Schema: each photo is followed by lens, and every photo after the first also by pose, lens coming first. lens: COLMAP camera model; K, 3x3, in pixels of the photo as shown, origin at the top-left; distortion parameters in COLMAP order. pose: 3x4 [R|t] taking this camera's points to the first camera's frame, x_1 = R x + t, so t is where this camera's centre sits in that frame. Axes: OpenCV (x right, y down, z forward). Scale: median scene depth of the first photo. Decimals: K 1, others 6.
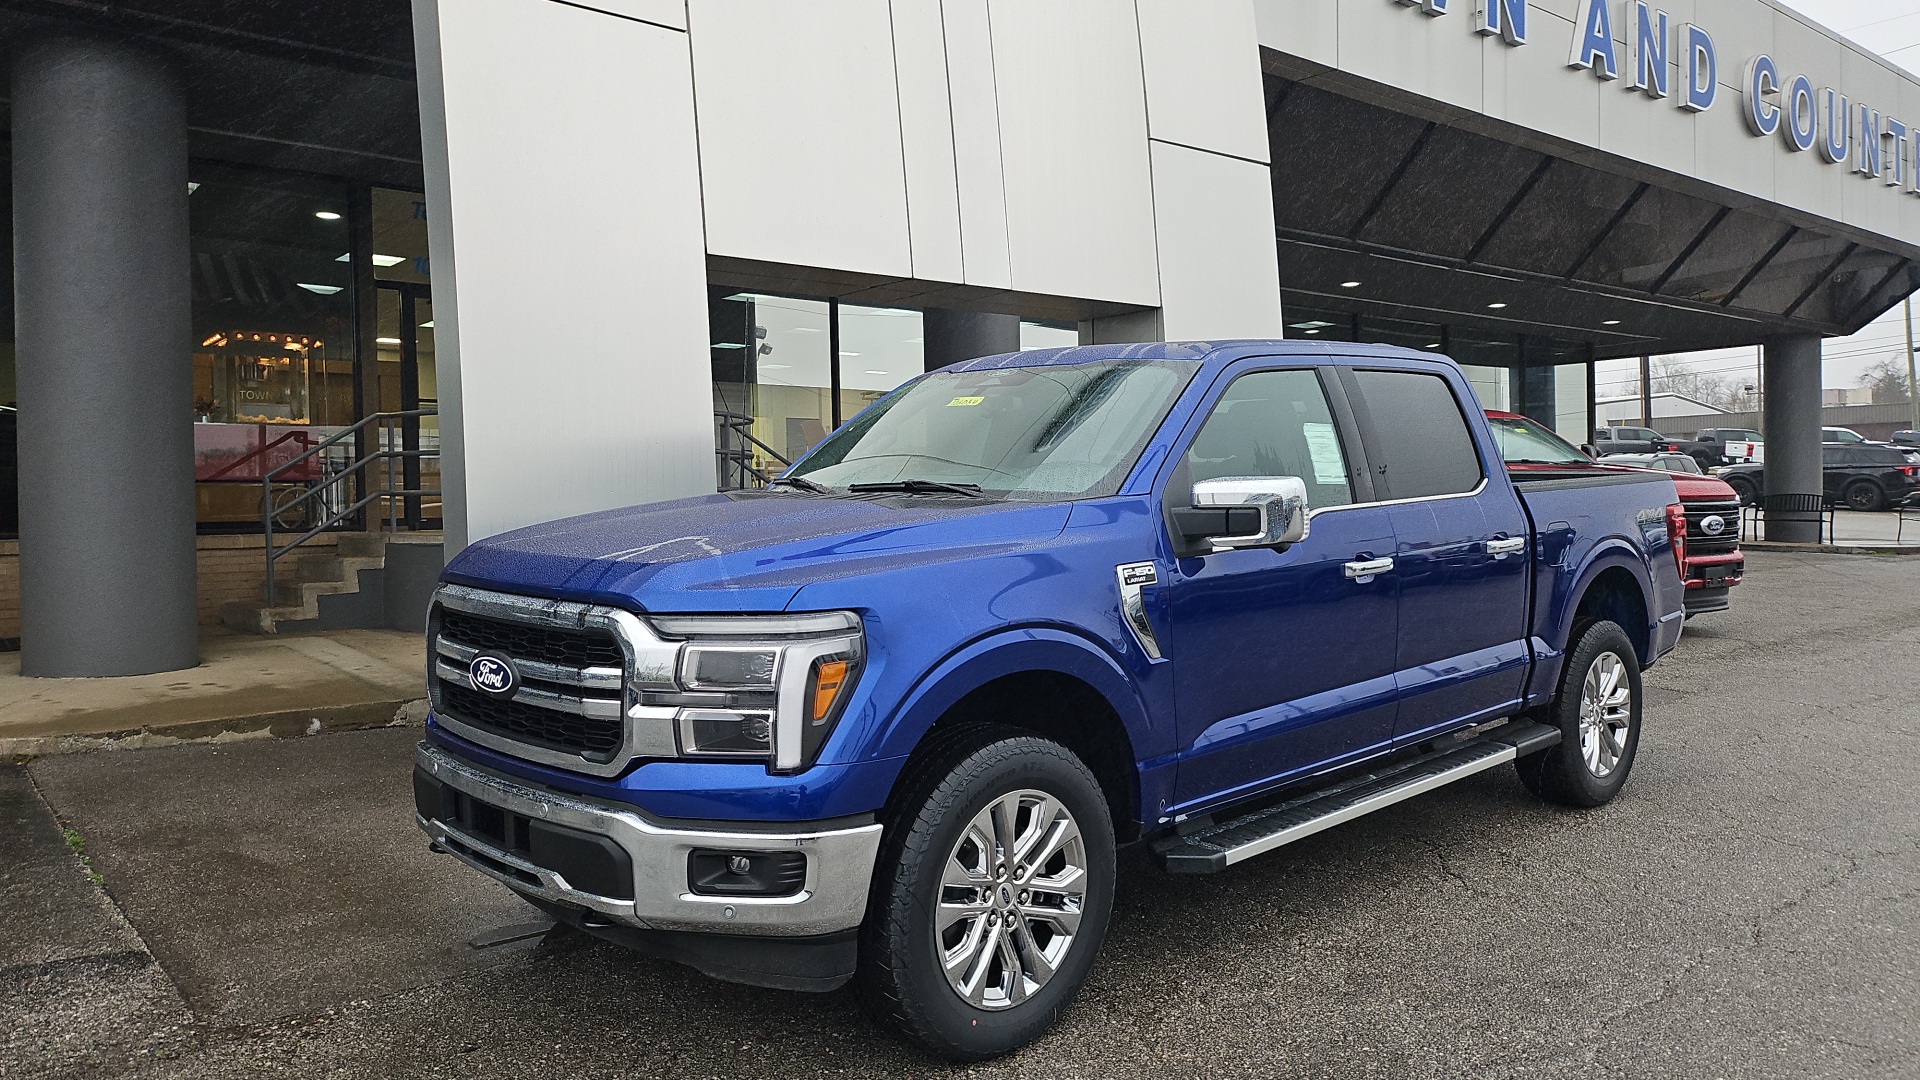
lens RADIAL K [[1374.4, 0, 960.0], [0, 1374.4, 540.0], [0, 0, 1]] dist [0.032698, -0.054837]
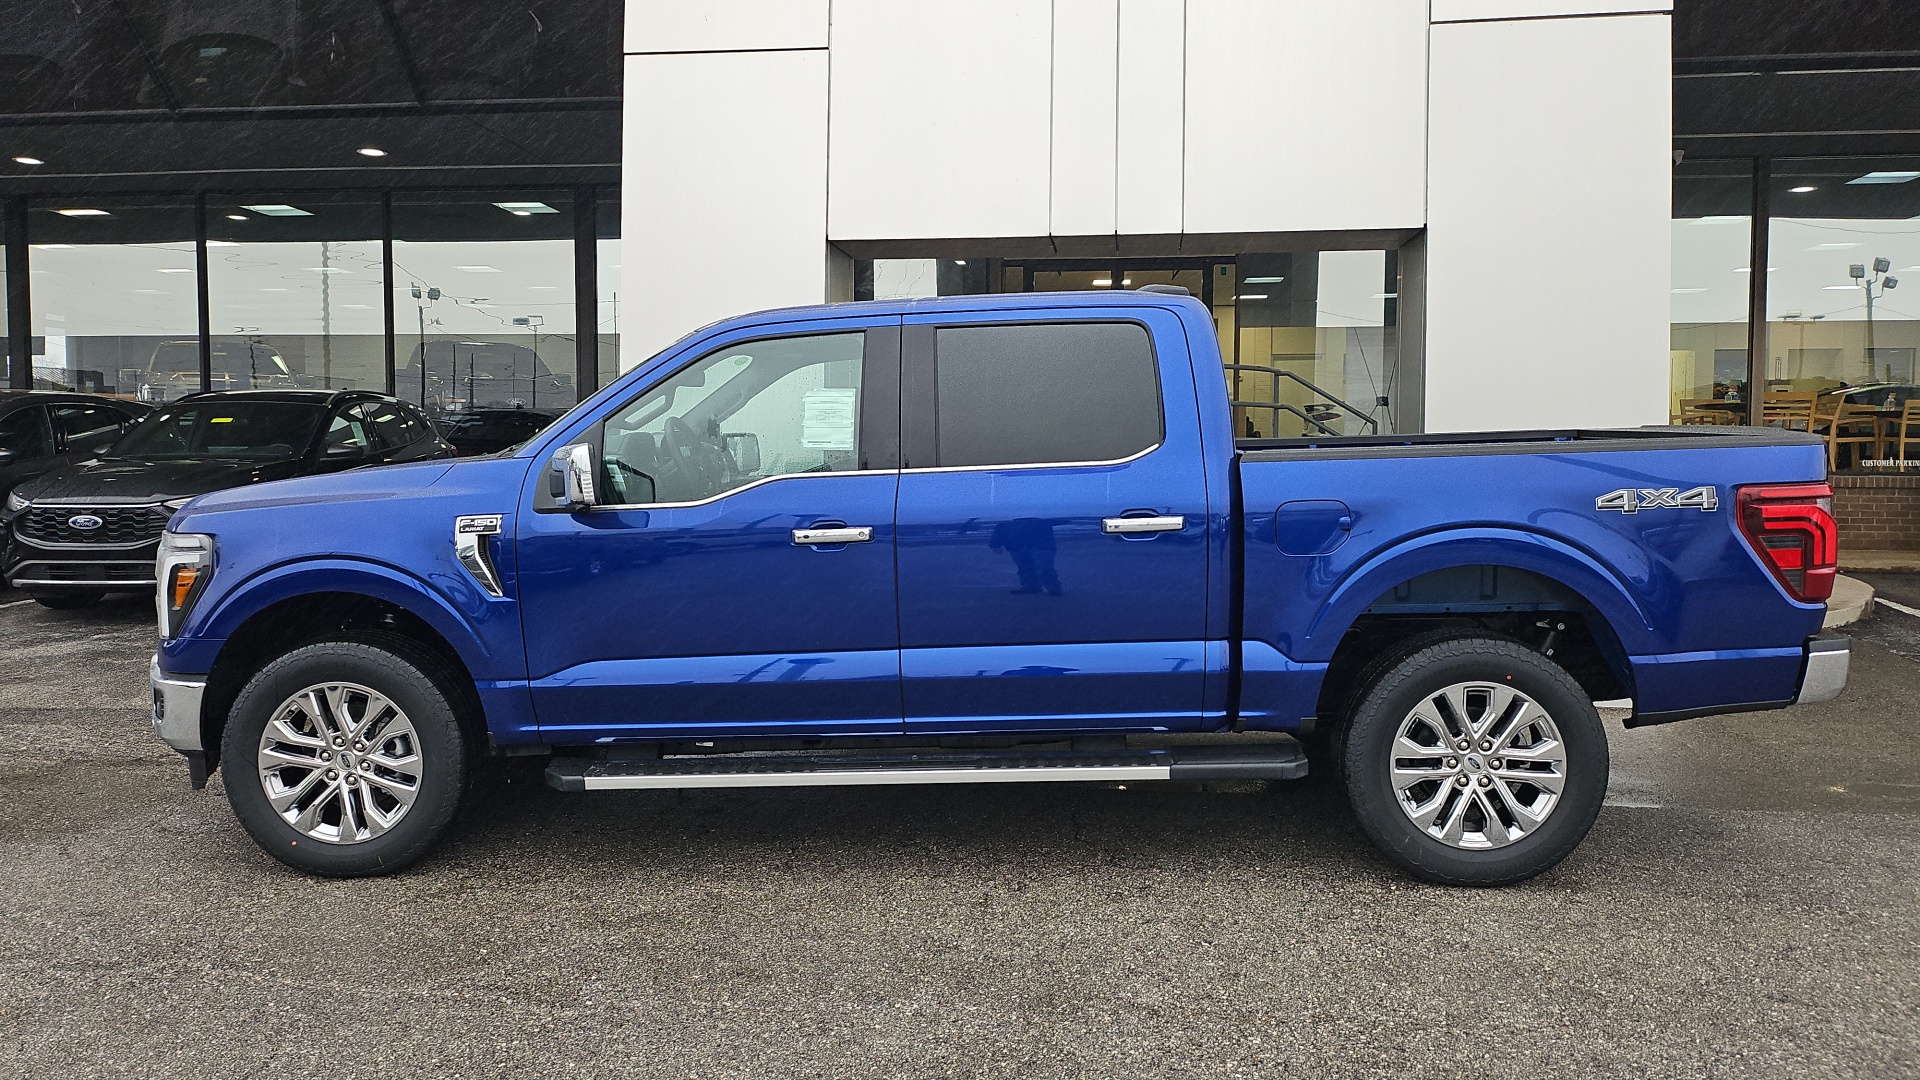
lens RADIAL K [[1361.1, 0, 960.0], [0, 1361.1, 540.0], [0, 0, 1]] dist [0.001056, 0.000649]
pose [[0.704023, 0.060867, -0.707564, 1.069281], [-0.031070, 0.998006, 0.054938, -0.033674], [0.709497, -0.016693, 0.704510, 0.395840]]
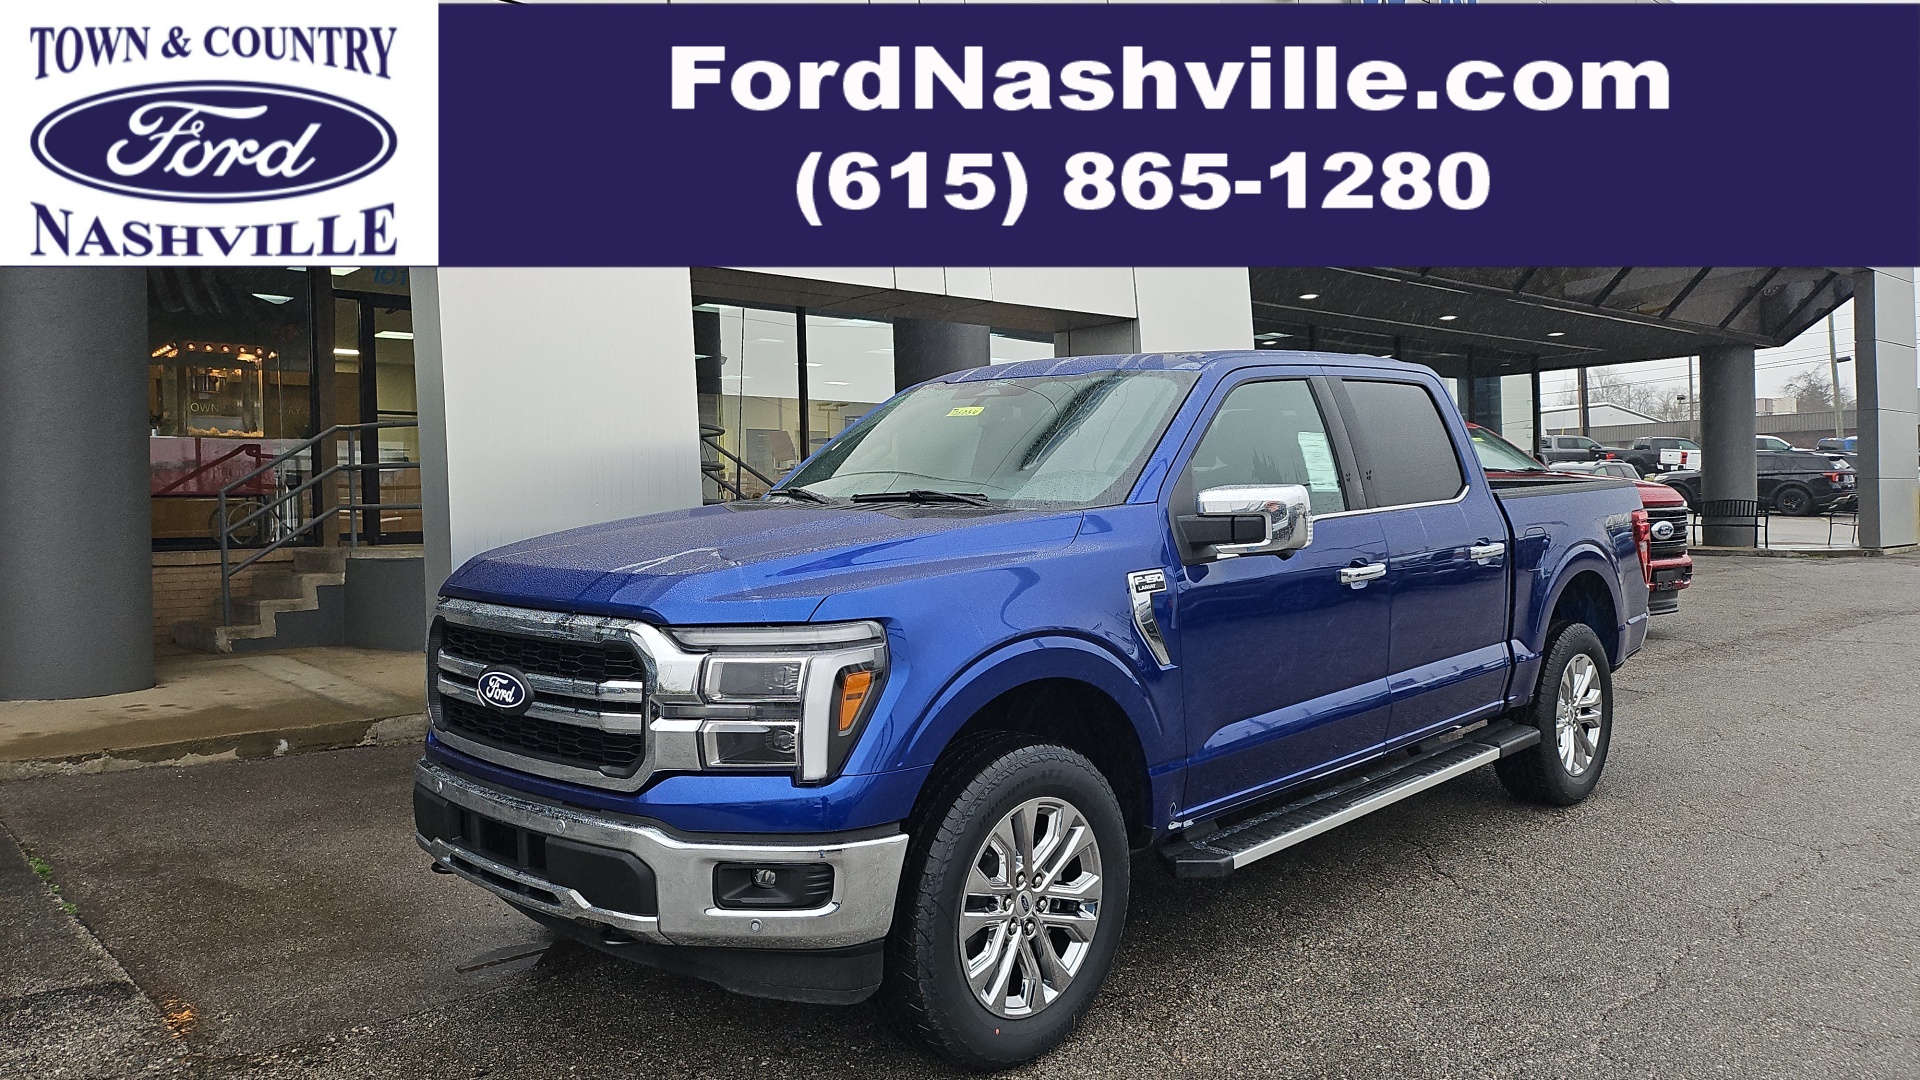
lens RADIAL K [[1374.7, 0, 990.9], [0, 1374.7, 532.7], [0, 0, 1]] dist [0.032493, -0.054497]
pose [[0.998340, -0.007378, 0.057120, -0.036926], [0.008132, 0.999883, -0.012977, 0.000876], [-0.057017, 0.013420, 0.998283, -0.002800]]
